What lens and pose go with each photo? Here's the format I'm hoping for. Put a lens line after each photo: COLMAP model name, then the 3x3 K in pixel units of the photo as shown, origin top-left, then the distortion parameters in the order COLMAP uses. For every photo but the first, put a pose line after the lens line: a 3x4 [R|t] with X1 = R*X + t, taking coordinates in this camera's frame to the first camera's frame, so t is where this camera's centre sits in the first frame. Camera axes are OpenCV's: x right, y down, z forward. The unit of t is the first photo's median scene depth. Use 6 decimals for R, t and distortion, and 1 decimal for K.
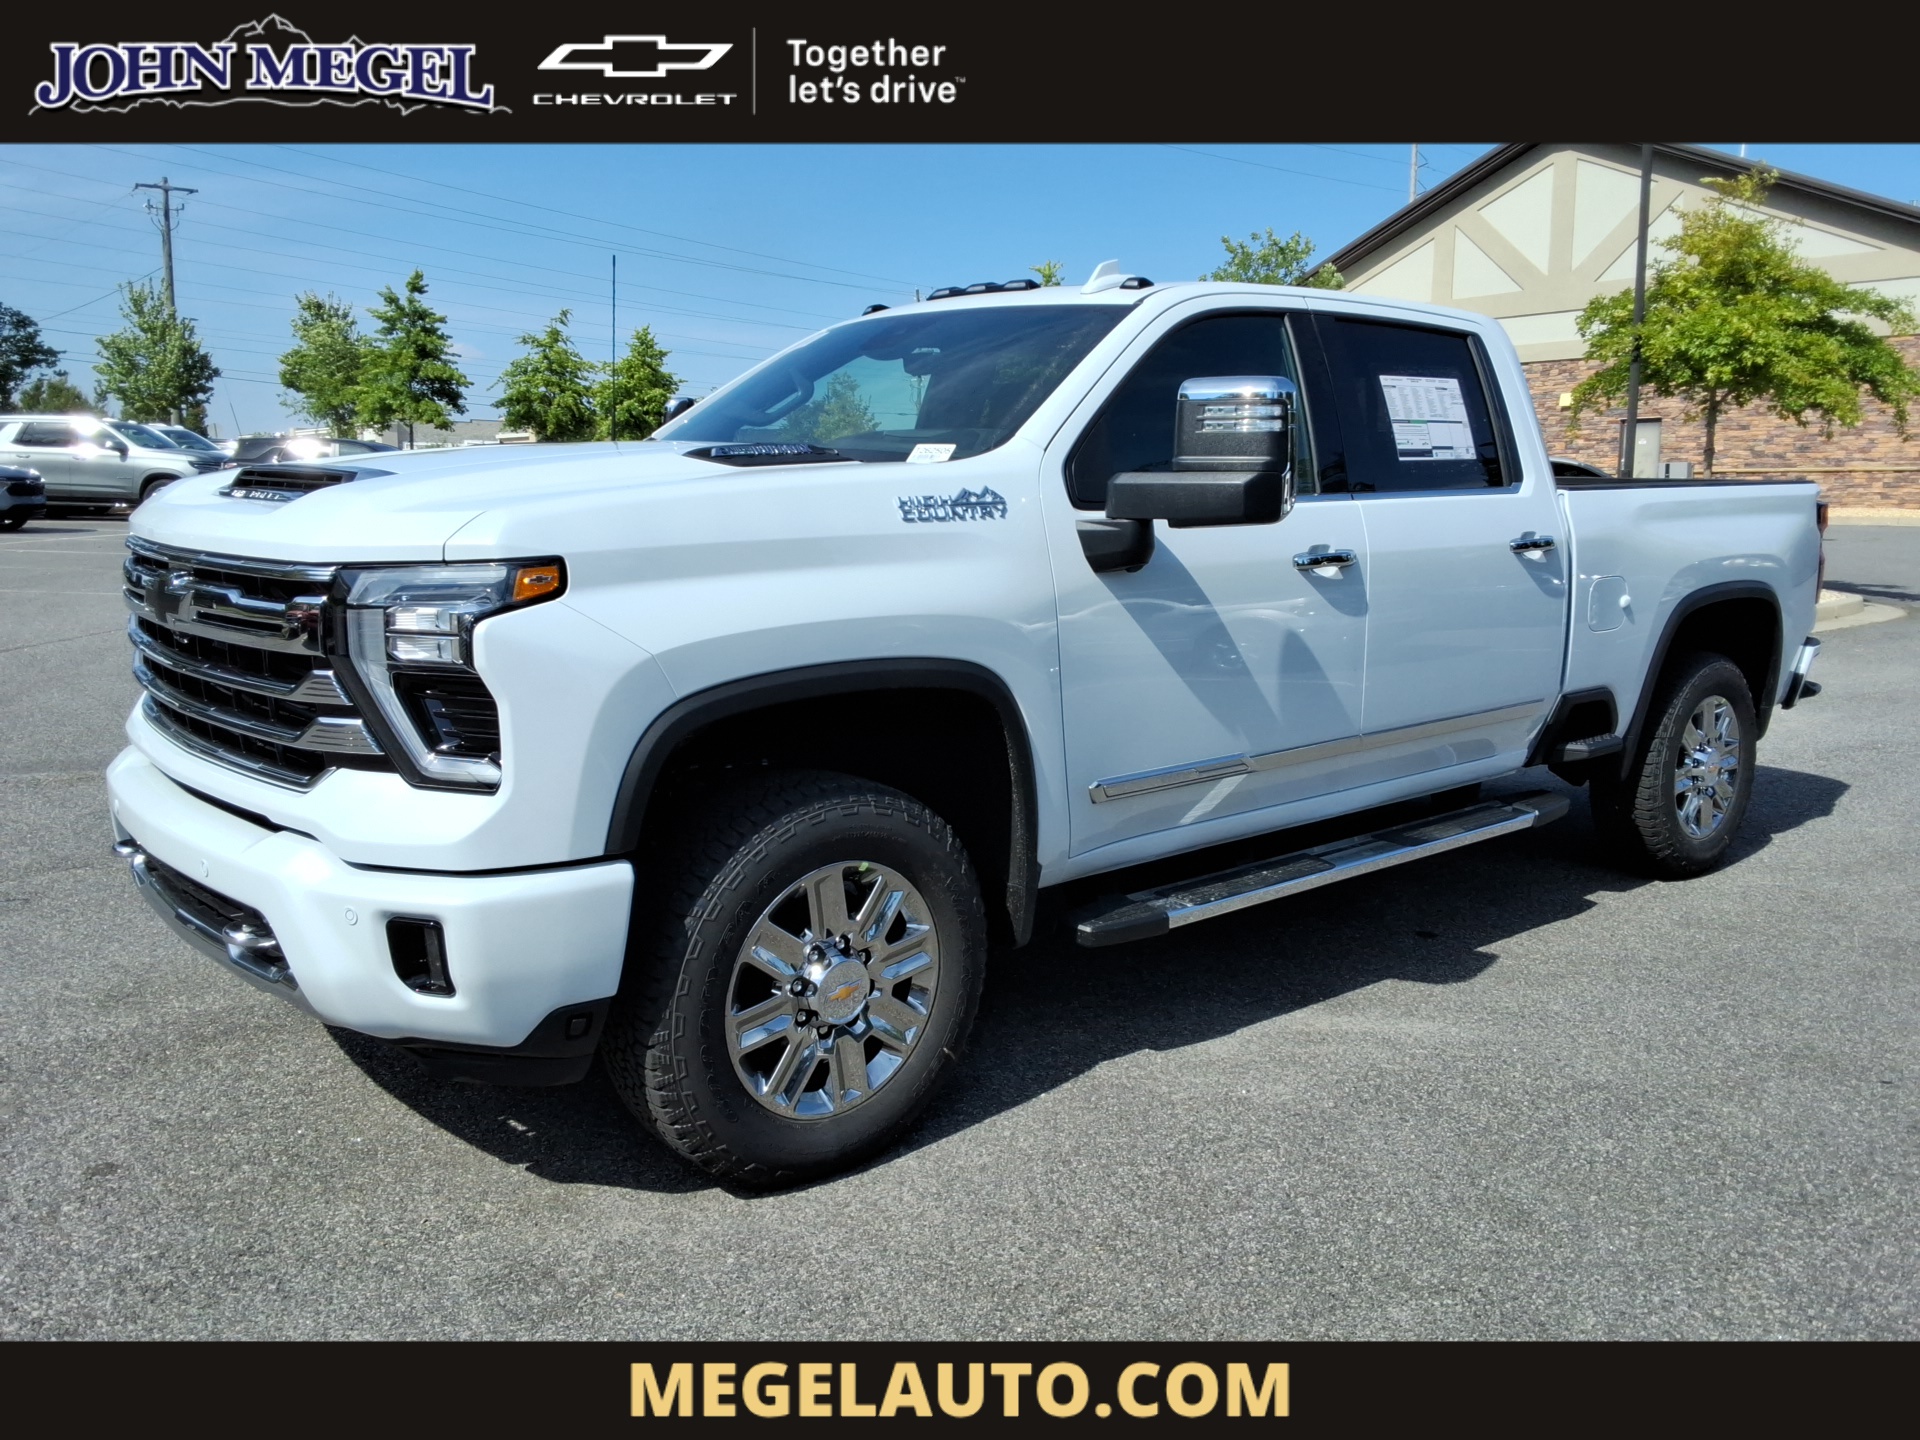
lens RADIAL K [[1540.6, 0, 980.1], [0, 1540.6, 720.2], [0, 0, 1]] dist [0.124337, -0.138658]
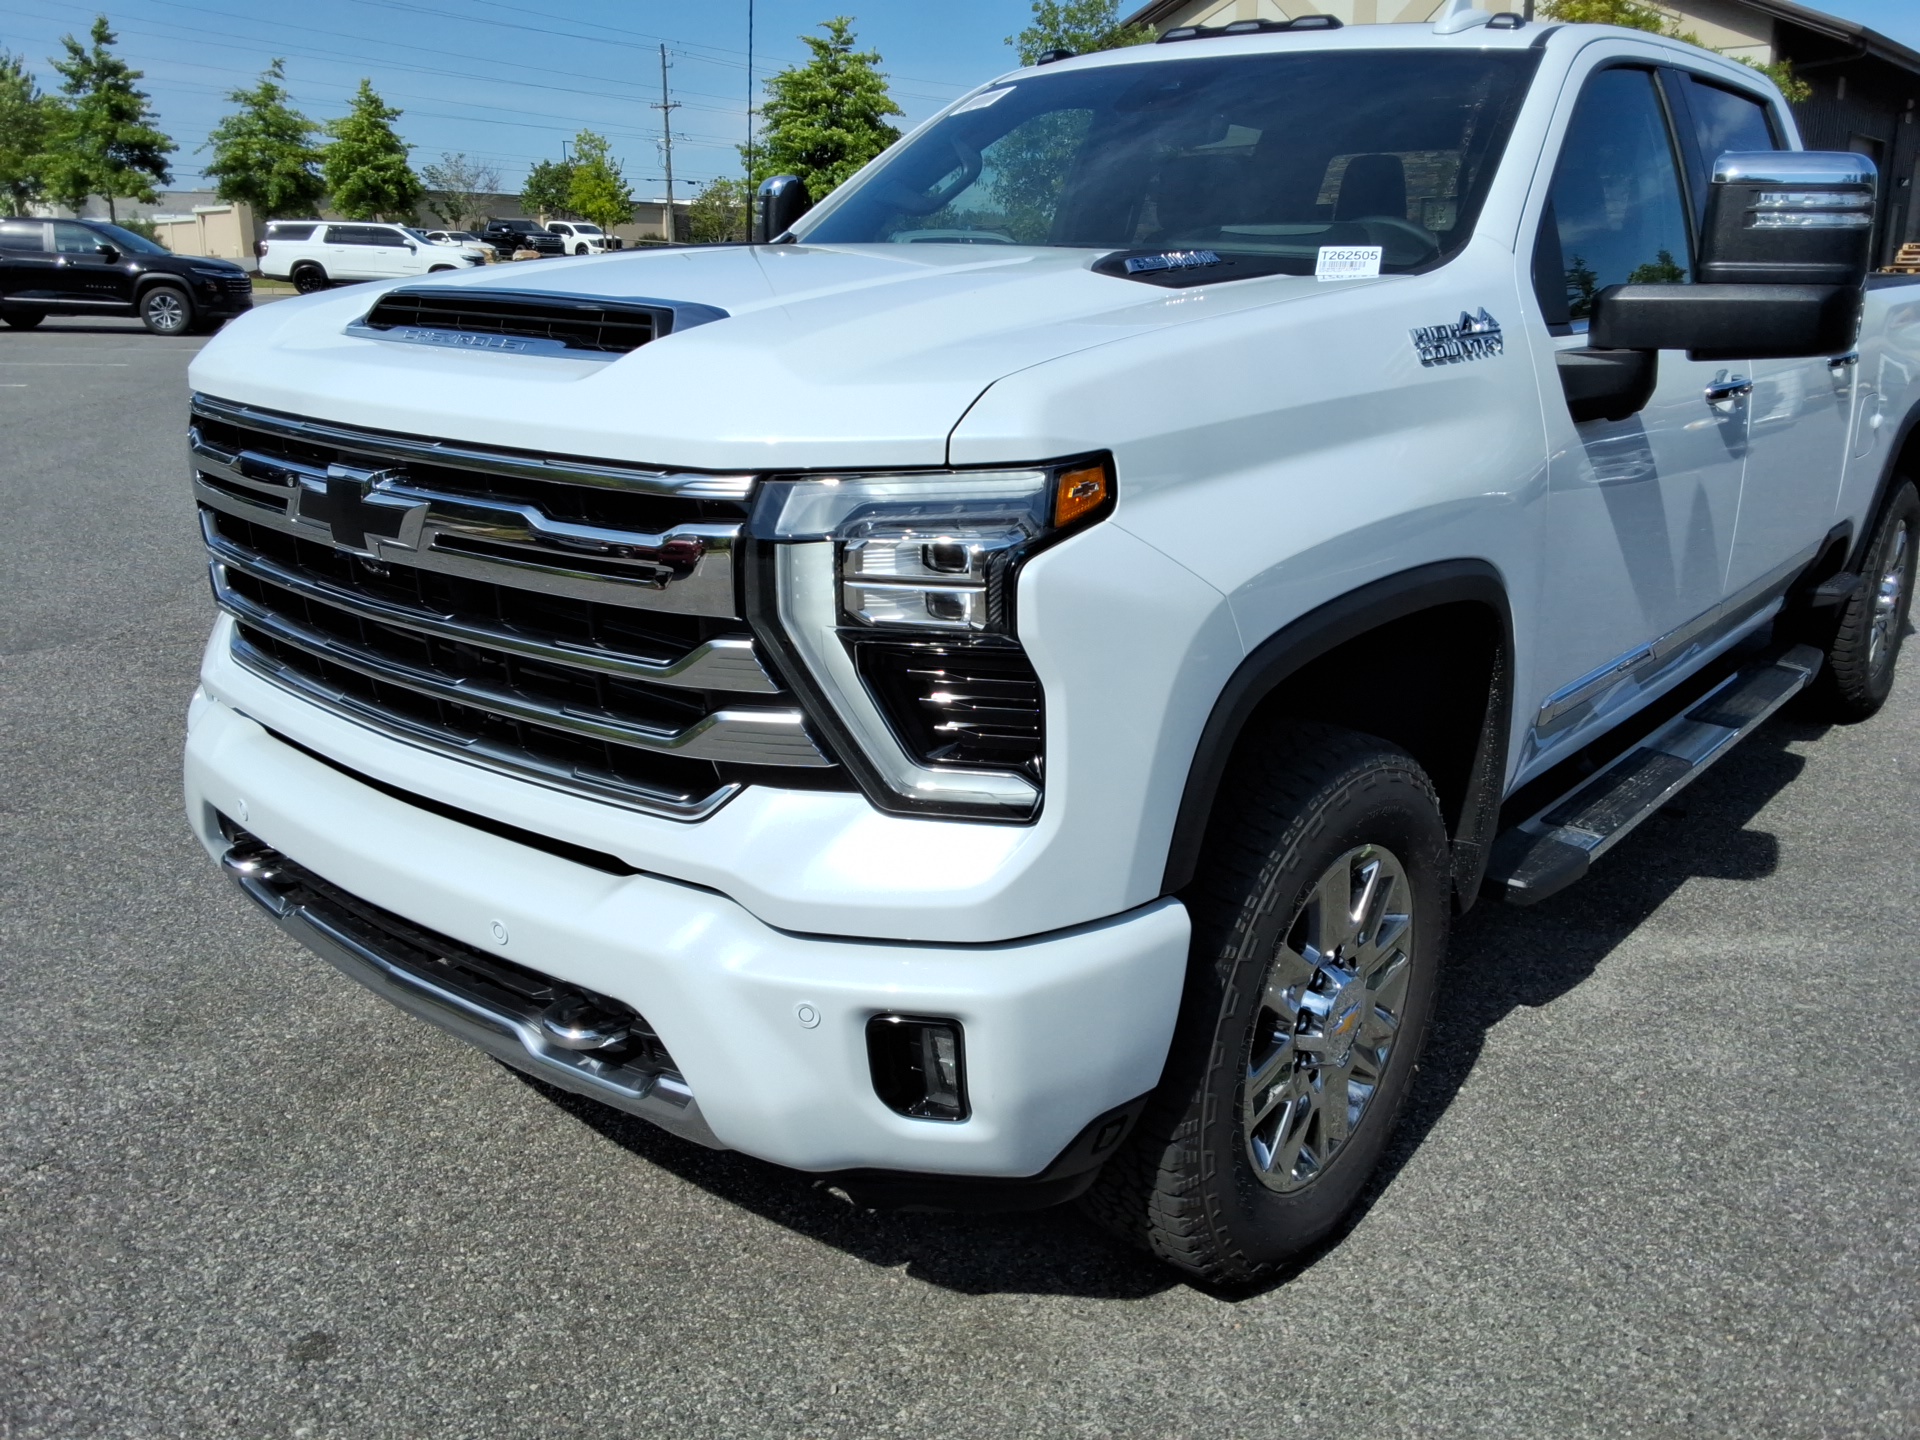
lens RADIAL K [[1586.8, 0, 960.0], [0, 1586.8, 720.0], [0, 0, 1]] dist [0.011888, -0.009097]
pose [[0.990292, -0.046789, 0.130894, -0.192639], [0.029088, 0.990553, 0.134009, -0.038782], [-0.135928, -0.128901, 0.982297, 0.162011]]
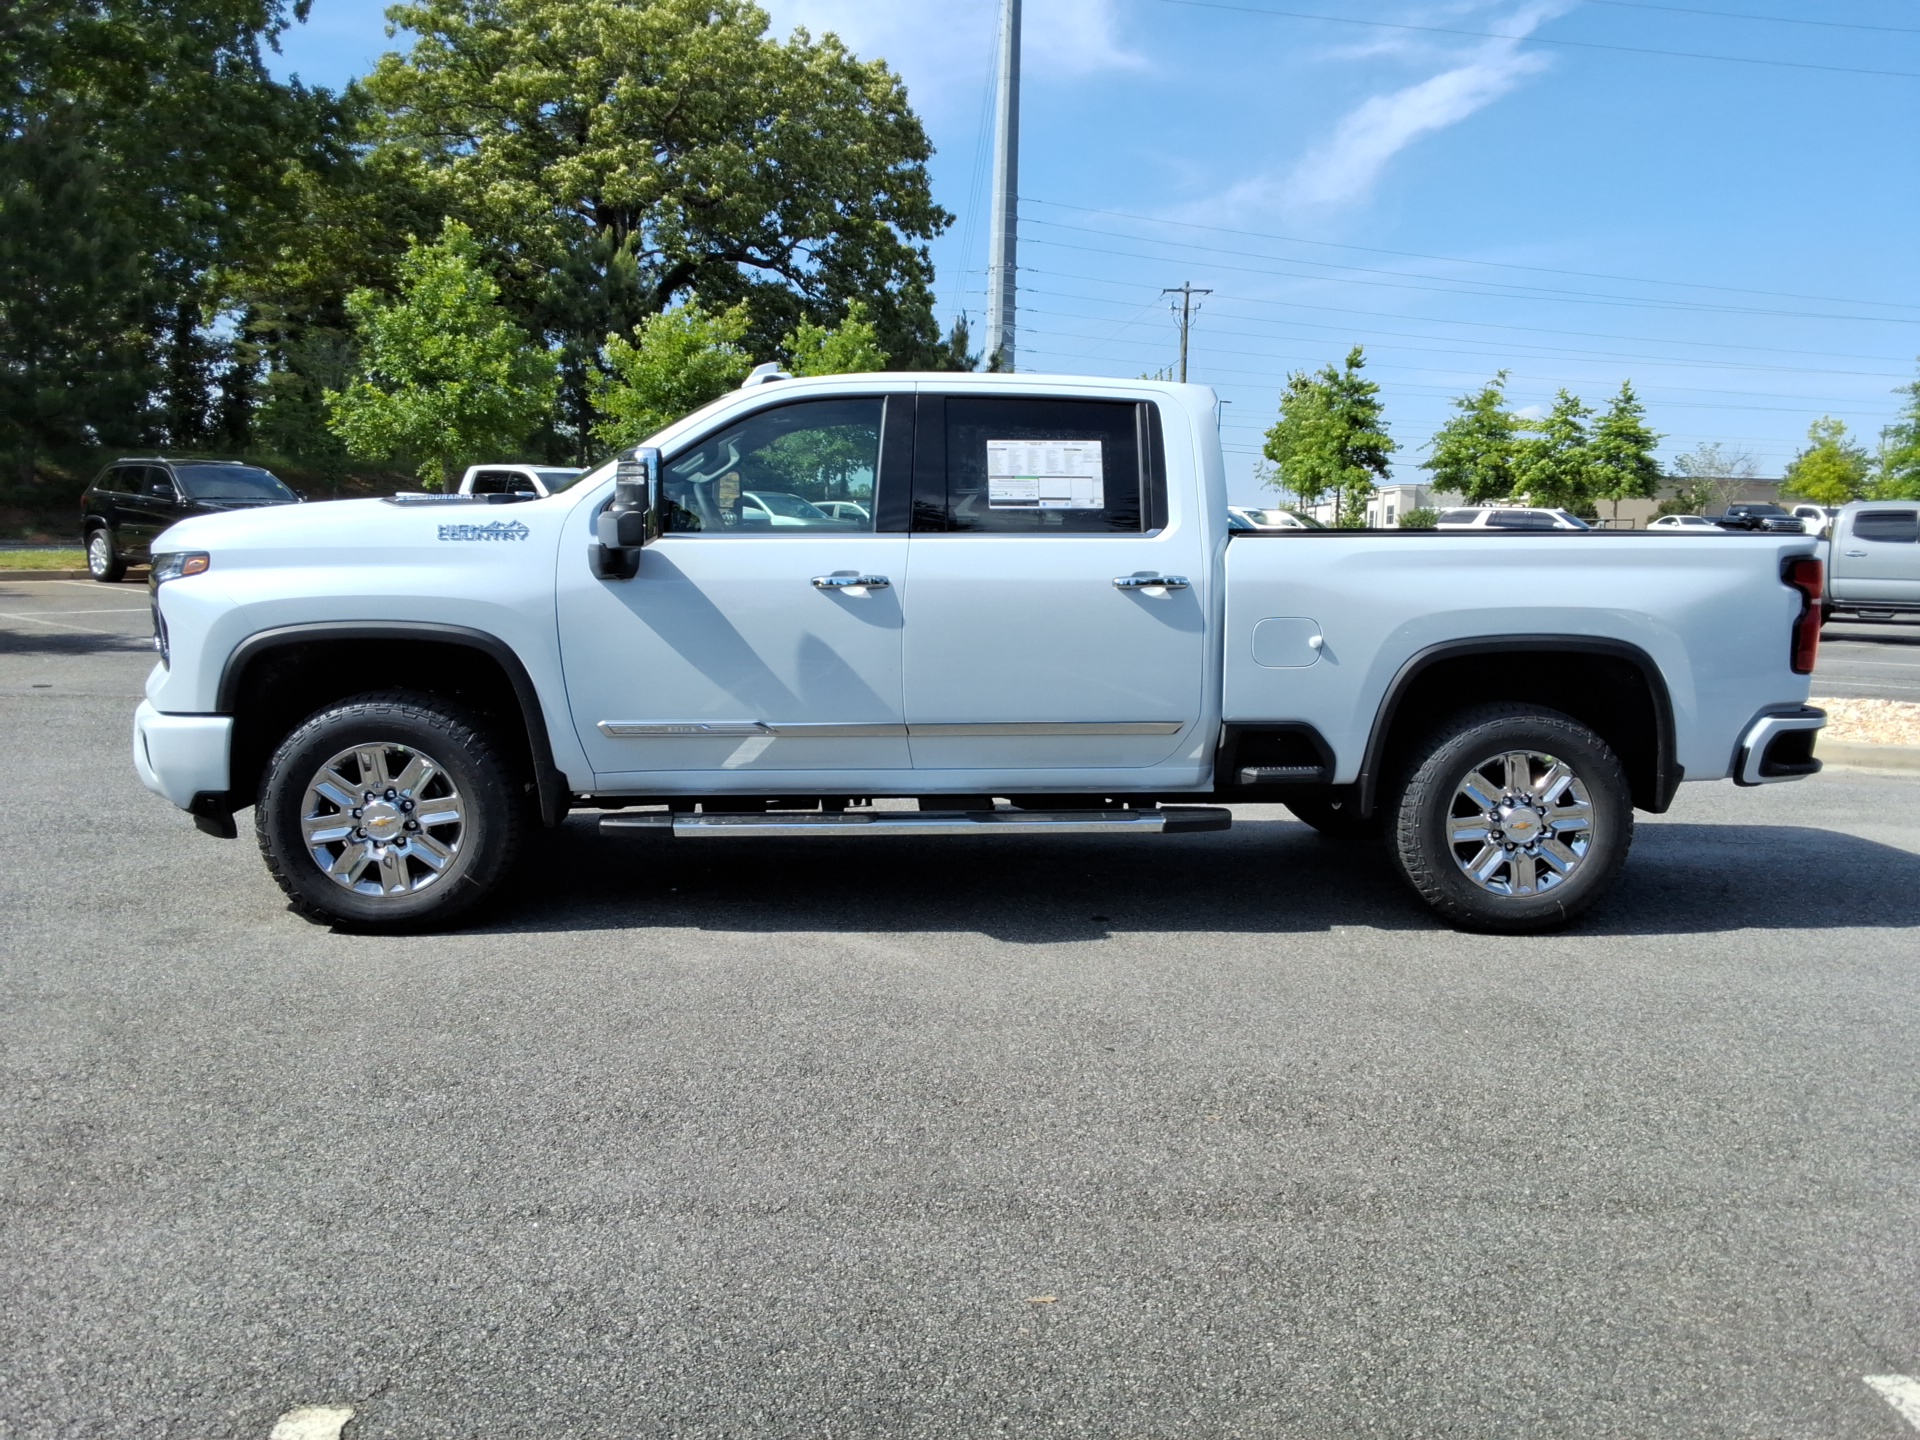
lens RADIAL K [[1562.8, 0, 963.4], [0, 1562.8, 705.5], [0, 0, 1]] dist [0.074088, 0.000100]
pose [[0.787720, 0.071936, -0.611819, 0.965506], [-0.102336, 0.994640, -0.014812, 0.008594], [0.607474, 0.074279, 0.790859, 0.015958]]
